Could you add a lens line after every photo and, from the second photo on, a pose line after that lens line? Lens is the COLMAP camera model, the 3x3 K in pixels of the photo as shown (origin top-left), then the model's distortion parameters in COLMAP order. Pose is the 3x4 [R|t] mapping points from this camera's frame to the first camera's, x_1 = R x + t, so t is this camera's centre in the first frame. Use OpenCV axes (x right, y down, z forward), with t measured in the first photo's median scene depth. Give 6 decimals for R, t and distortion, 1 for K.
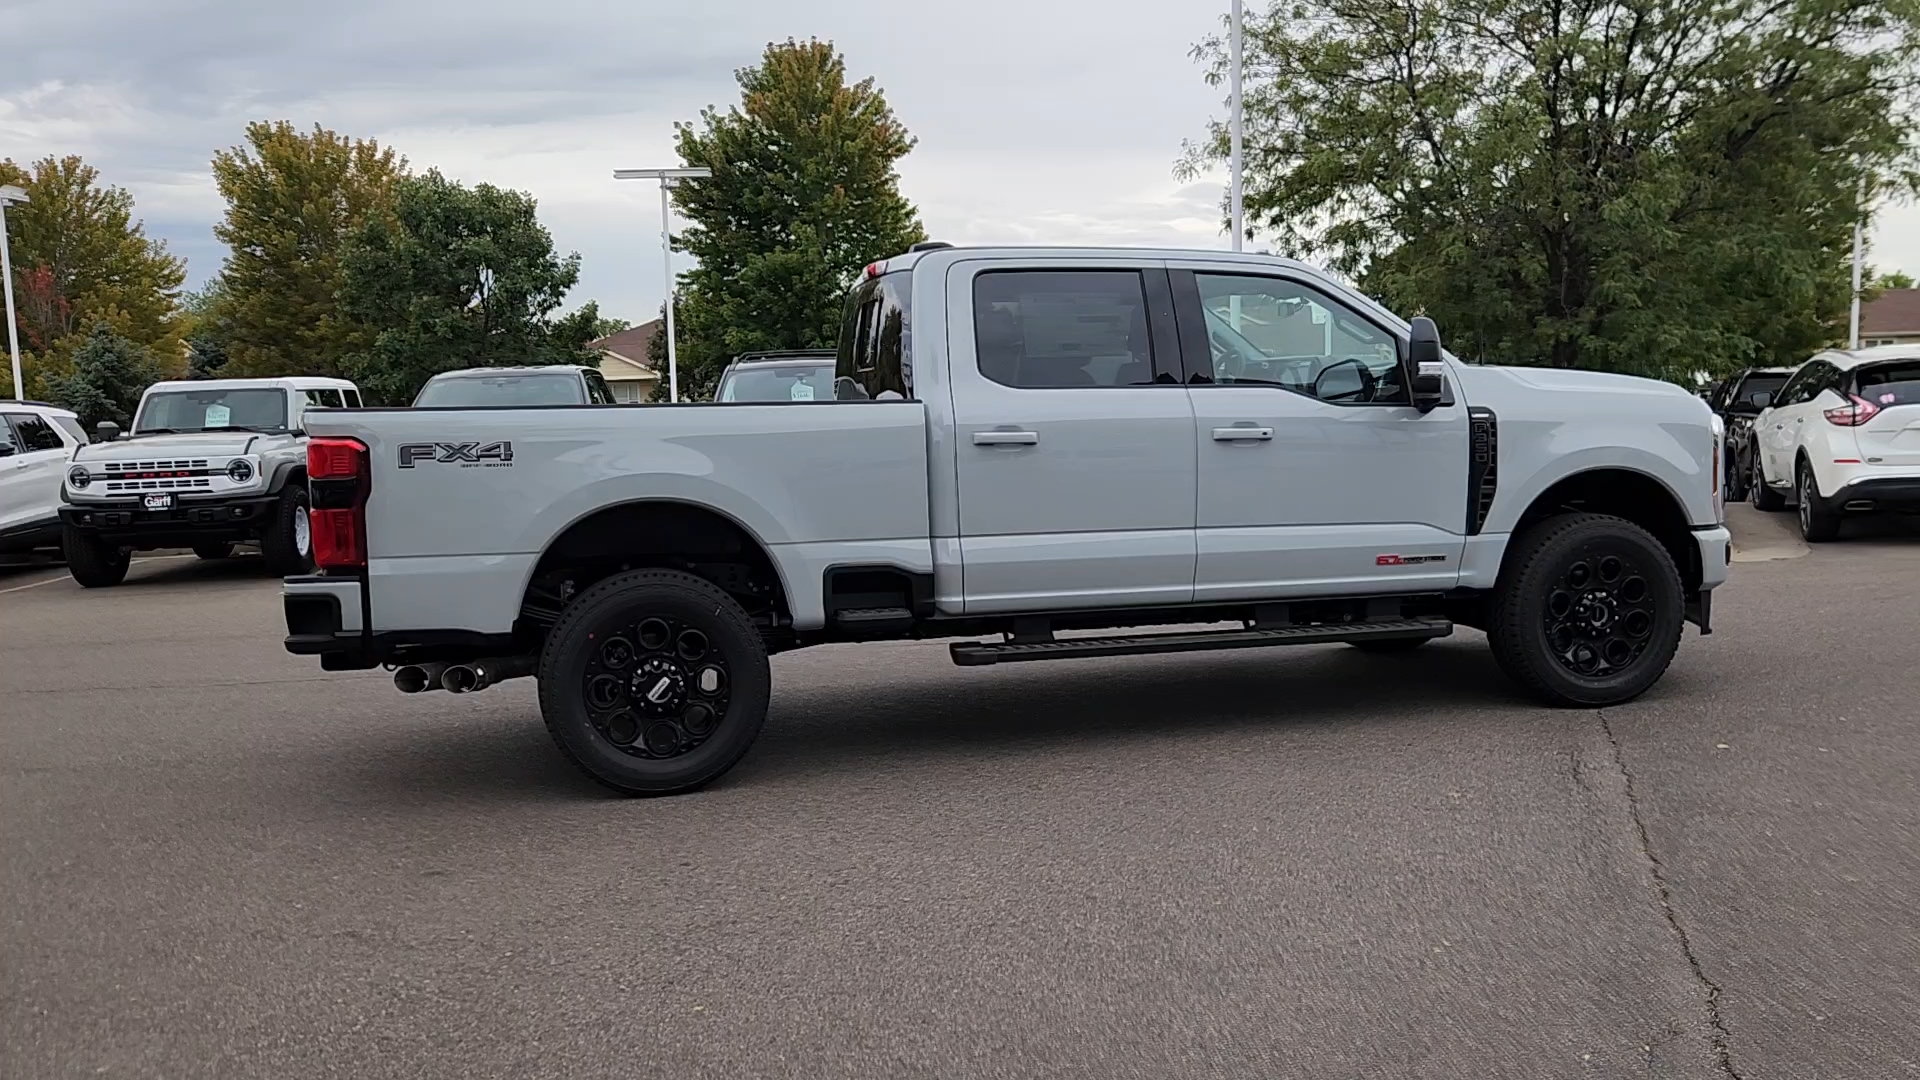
lens RADIAL K [[1629.7, 0, 952.1], [0, 1629.7, 547.1], [0, 0, 1]] dist [0.036540, -0.027233]
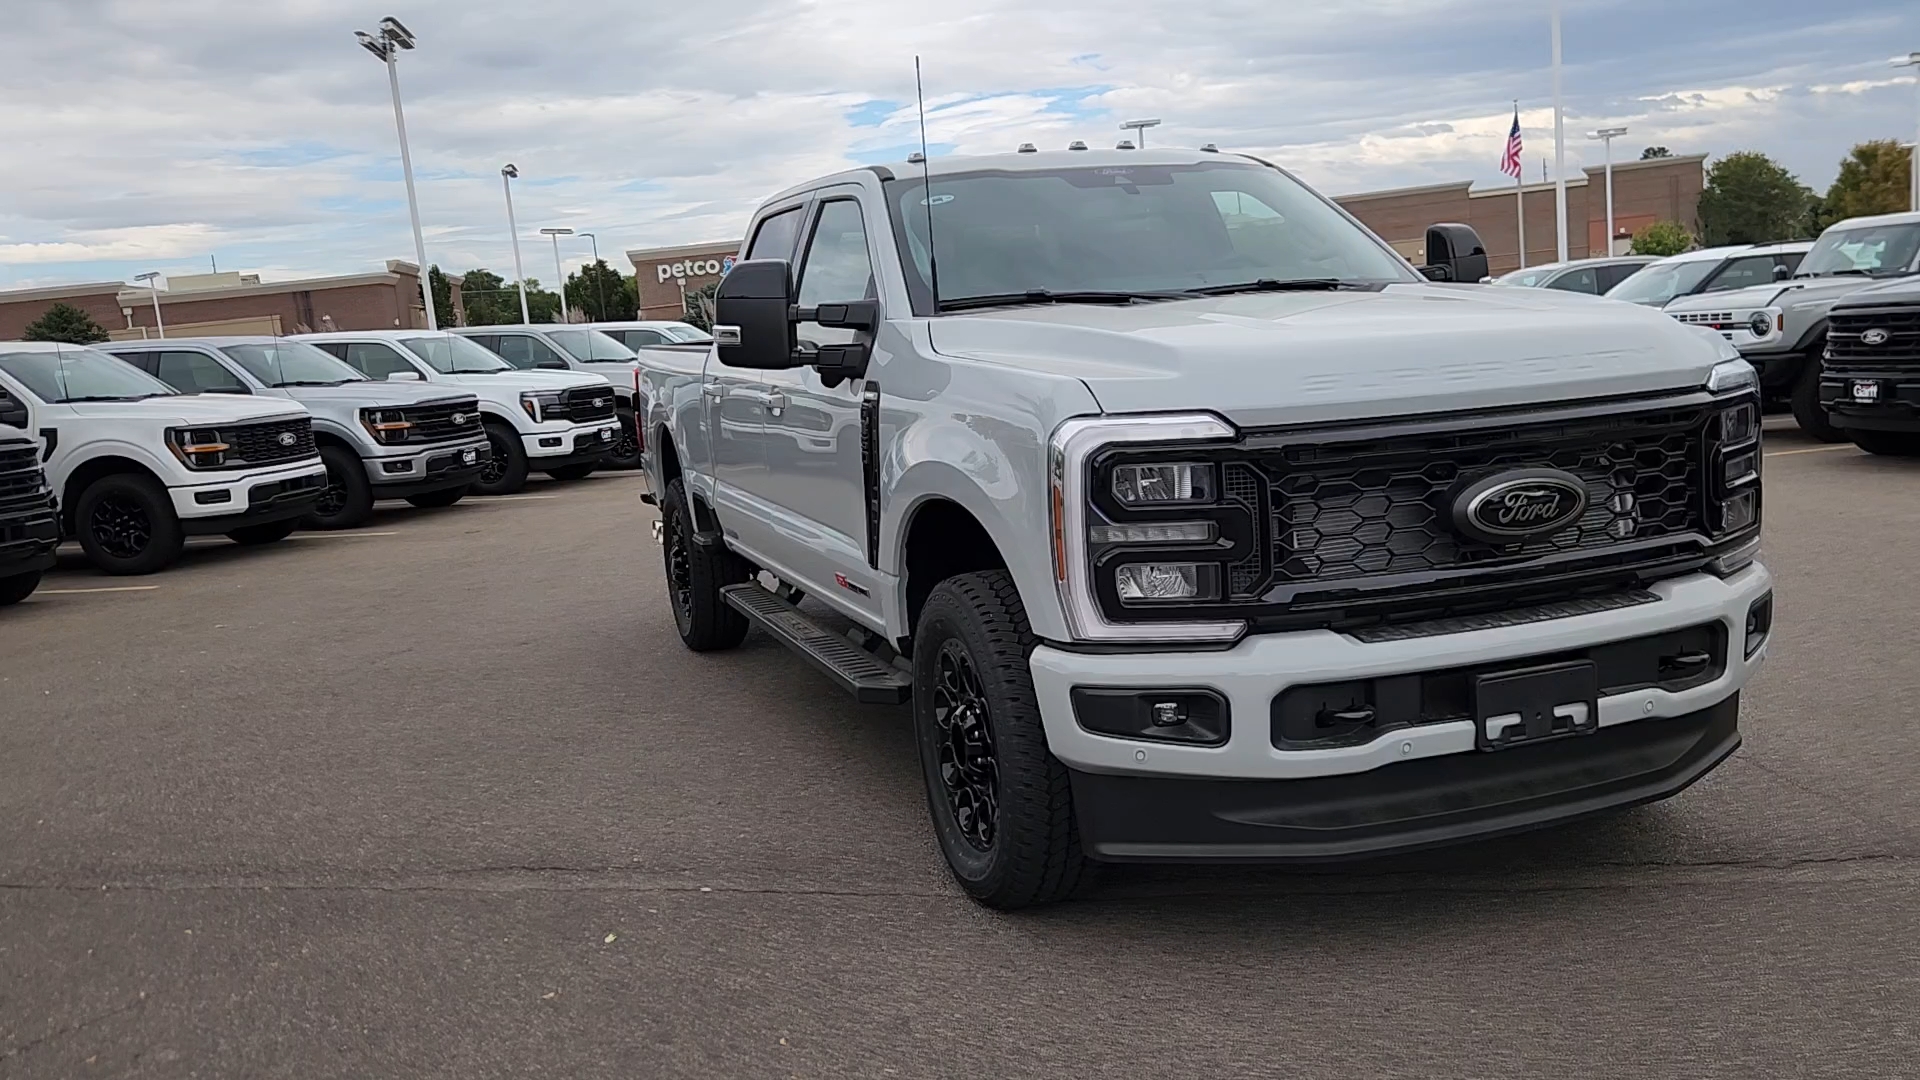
lens RADIAL K [[1629.7, 0, 949.0], [0, 1629.7, 552.3], [0, 0, 1]] dist [0.036540, -0.027233]
pose [[0.084877, 0.164150, -0.982777, 0.988688], [-0.024546, 0.986381, 0.162632, -0.125785], [0.996089, 0.010320, 0.087751, 0.970479]]
